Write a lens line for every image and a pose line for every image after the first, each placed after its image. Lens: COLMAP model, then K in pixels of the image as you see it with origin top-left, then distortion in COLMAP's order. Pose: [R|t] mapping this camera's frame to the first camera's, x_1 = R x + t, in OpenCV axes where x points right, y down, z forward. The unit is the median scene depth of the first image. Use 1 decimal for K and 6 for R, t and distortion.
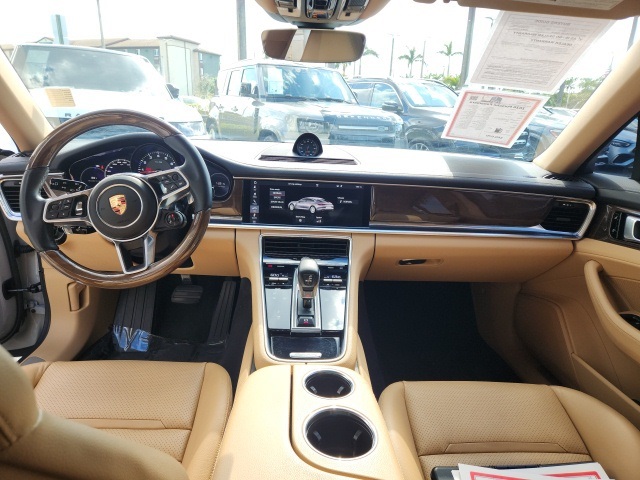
lens RADIAL K [[422.7, 0, 320.0], [0, 422.7, 240.0], [0, 0, 1]] dist [0.069828, -0.054877]
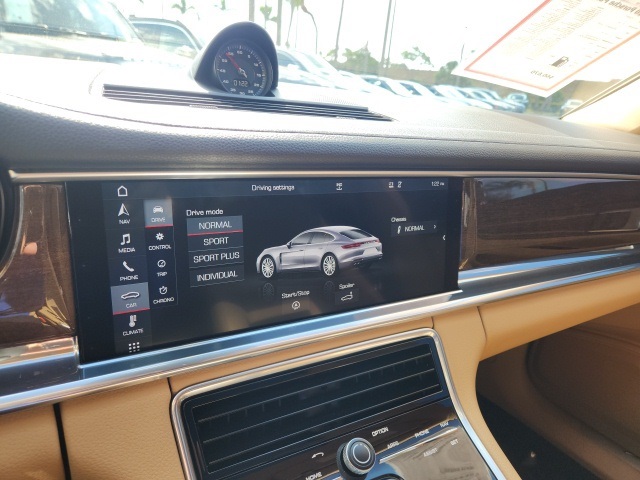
lens RADIAL K [[436.0, 0, 320.0], [0, 436.0, 240.0], [0, 0, 1]] dist [0.002885, -0.001848]
pose [[0.888946, -0.111946, 0.444121, -0.164606], [0.074889, 0.992146, 0.100186, -0.123137], [-0.451848, -0.055800, 0.890348, 0.717899]]
